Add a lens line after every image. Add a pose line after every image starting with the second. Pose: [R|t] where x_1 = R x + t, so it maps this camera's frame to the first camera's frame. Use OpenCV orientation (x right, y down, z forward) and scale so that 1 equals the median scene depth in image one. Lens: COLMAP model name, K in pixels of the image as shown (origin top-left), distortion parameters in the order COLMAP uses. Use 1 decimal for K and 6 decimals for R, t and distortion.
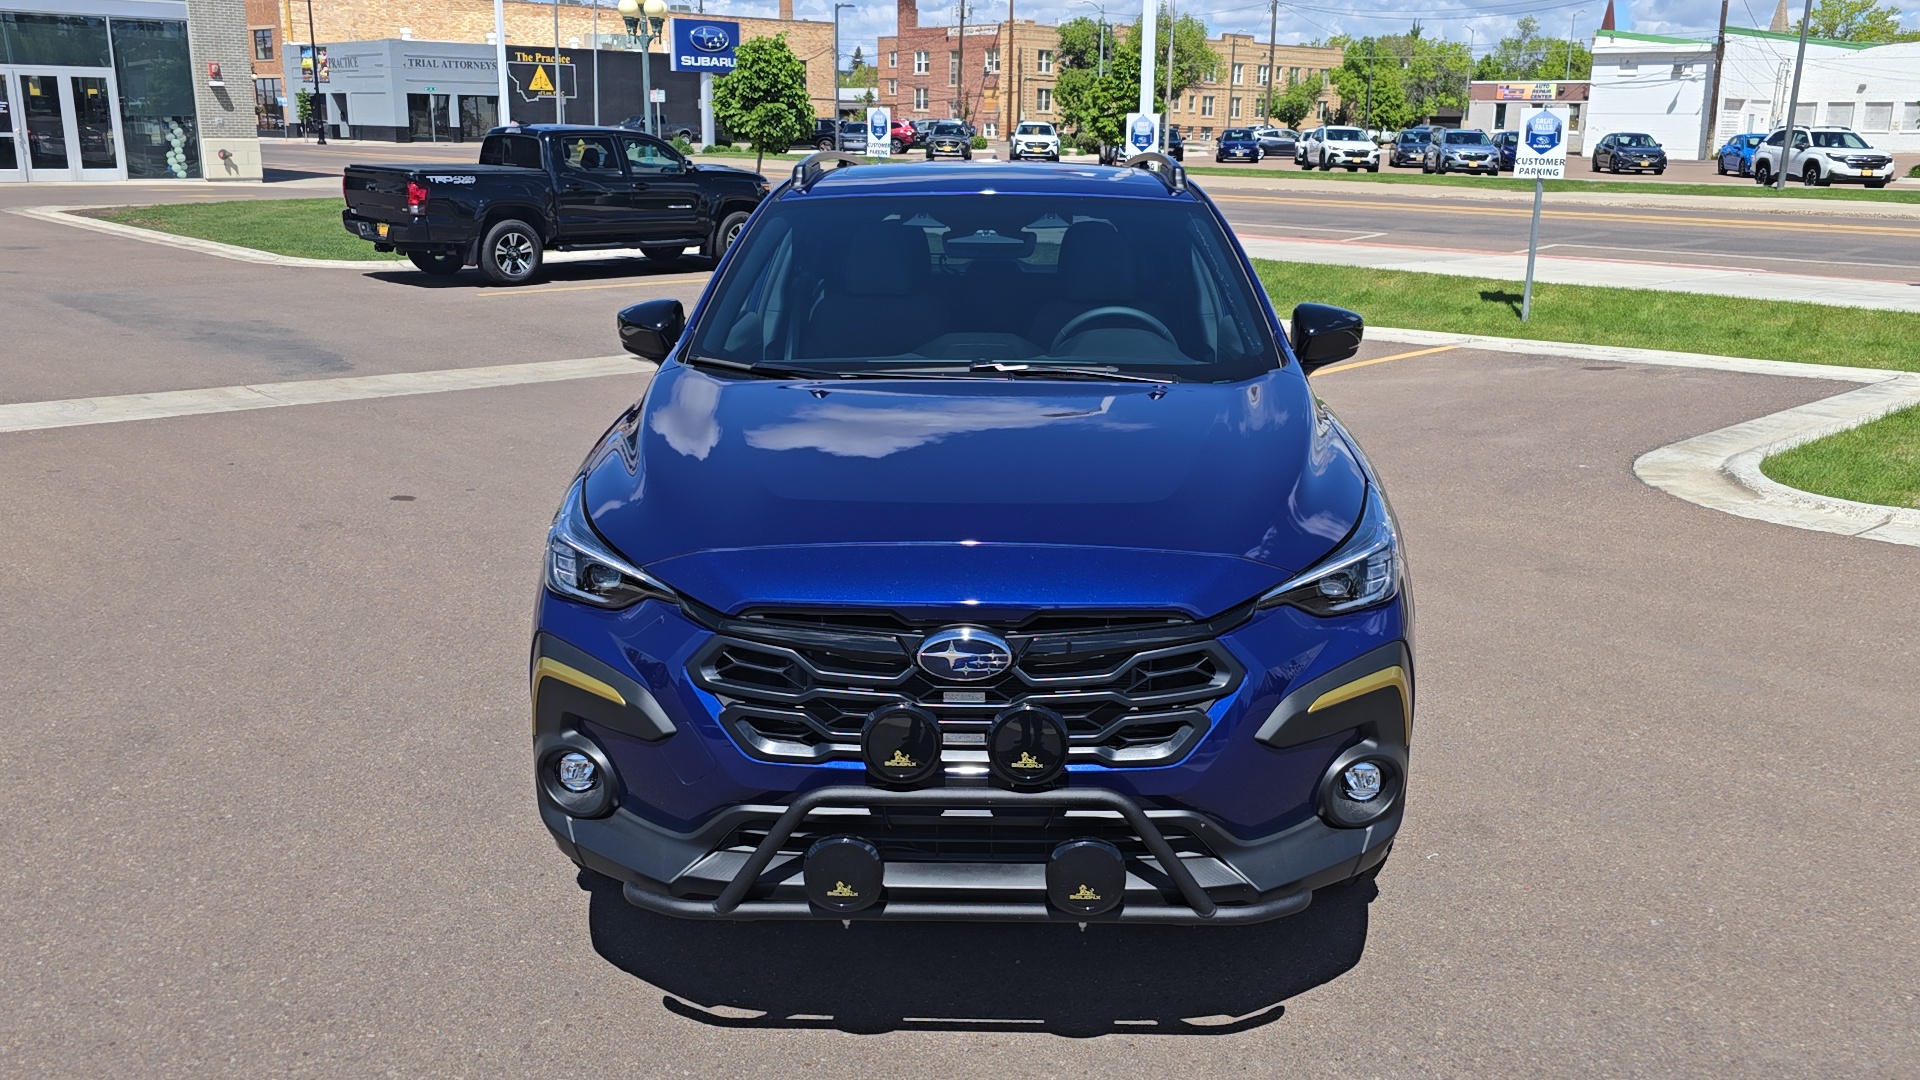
lens RADIAL K [[1599.8, 0, 961.7], [0, 1599.8, 546.2], [0, 0, 1]] dist [-0.014059, 0.011665]
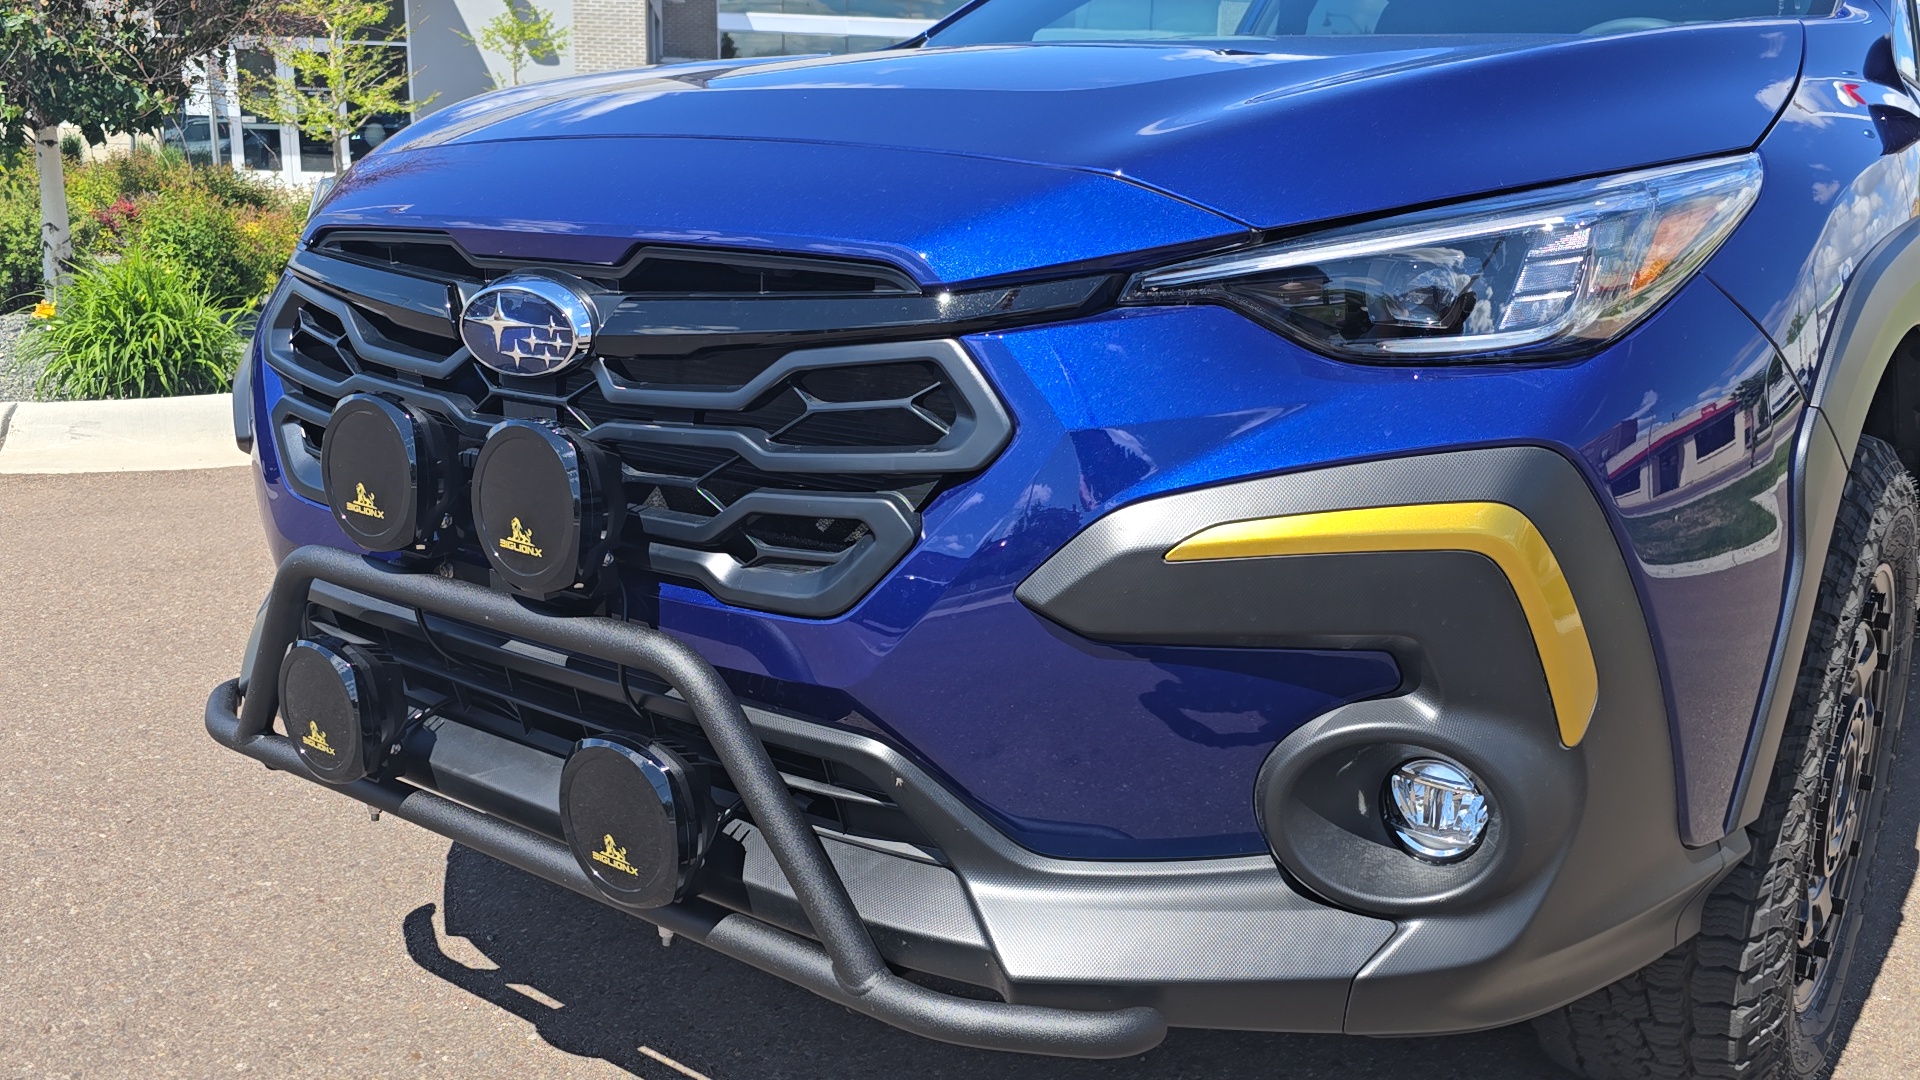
lens RADIAL K [[1599.8, 0, 965.1], [0, 1599.8, 548.2], [0, 0, 1]] dist [-0.014059, 0.011665]
pose [[0.810126, 0.141480, -0.568928, 0.037340], [-0.160624, 0.986874, 0.016693, 0.009641], [0.563823, 0.077860, 0.822218, 0.060904]]
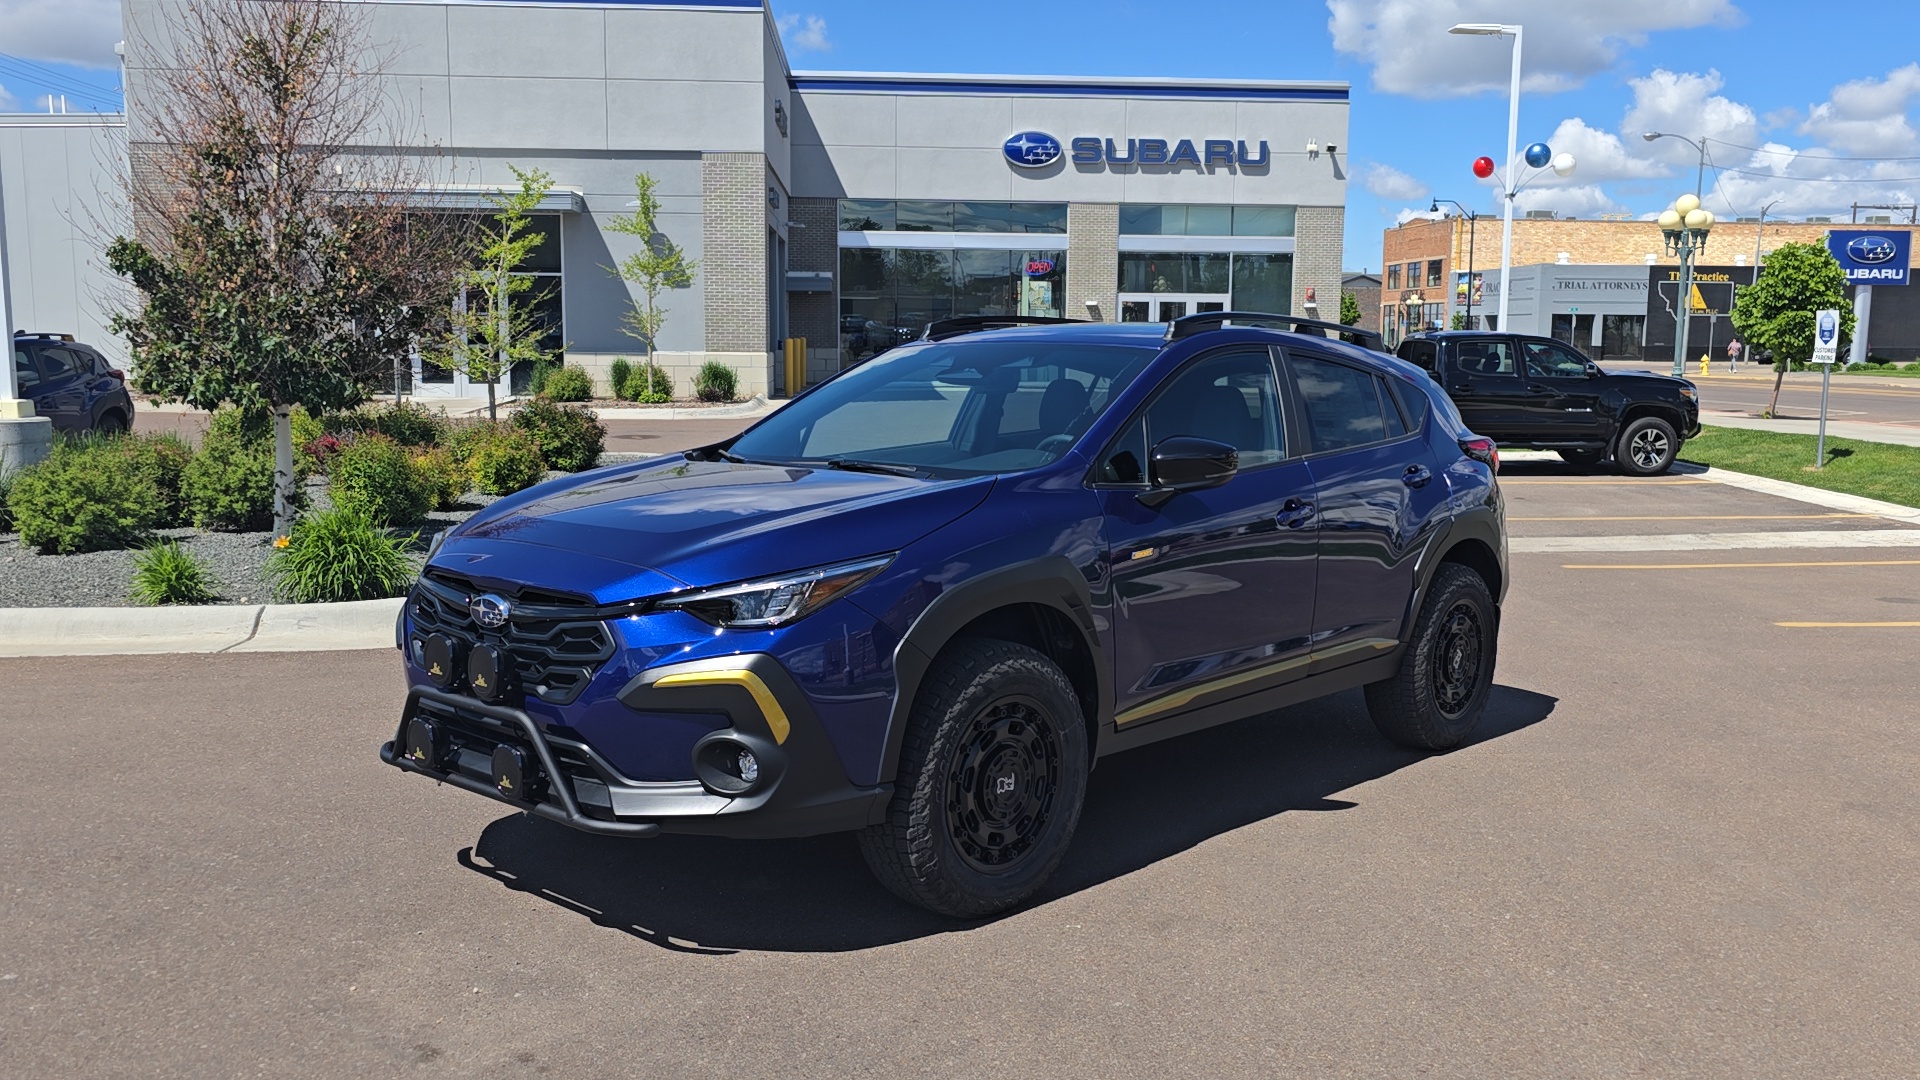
lens RADIAL K [[1599.8, 0, 963.5], [0, 1599.8, 536.8], [0, 0, 1]] dist [-0.014059, 0.011665]
pose [[0.753822, 0.071122, -0.653219, 0.119882], [-0.162076, 0.983534, -0.079950, 0.004334], [0.636777, 0.166139, 0.752936, 0.012541]]
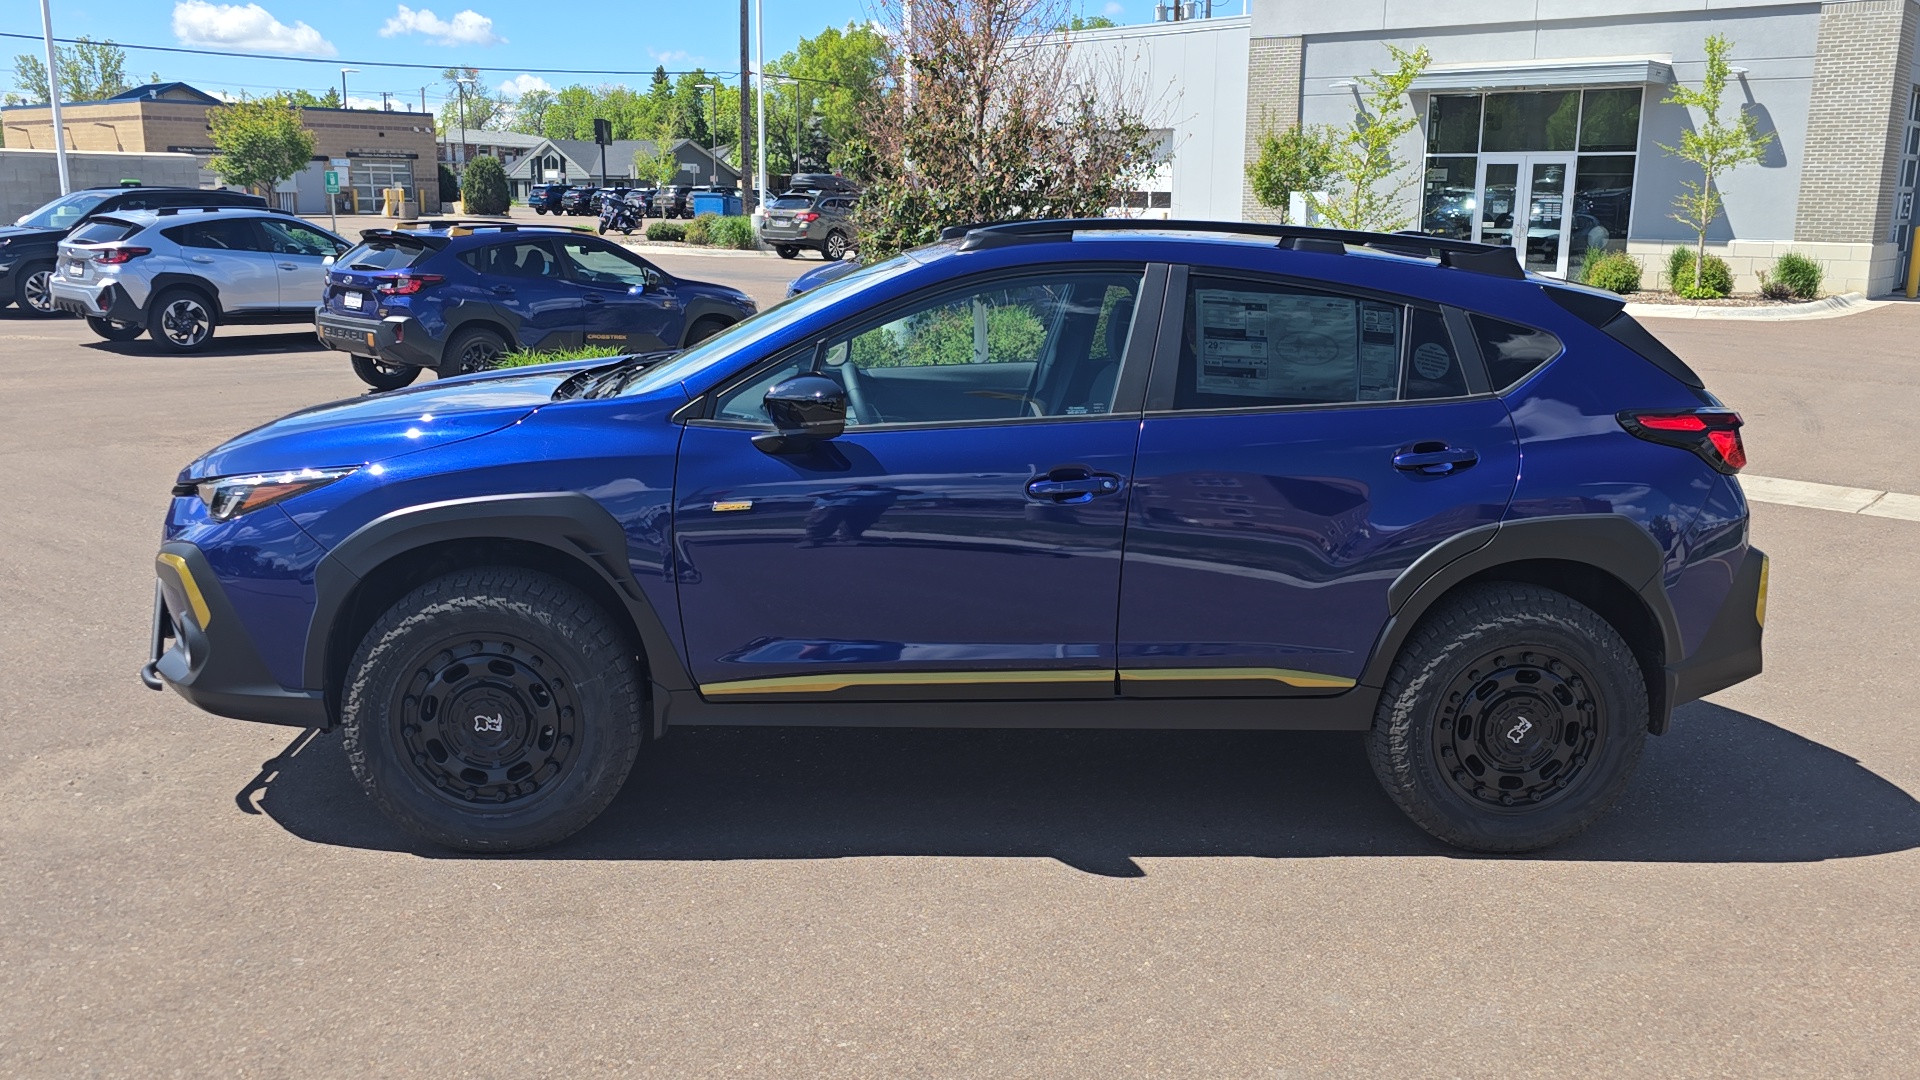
lens RADIAL K [[1599.8, 0, 961.7], [0, 1599.8, 530.7], [0, 0, 1]] dist [-0.014059, 0.011665]
pose [[0.086249, 0.183048, -0.979313, 0.165407], [-0.259160, 0.953258, 0.155354, -0.033418], [0.961976, 0.240400, 0.129656, 0.143300]]
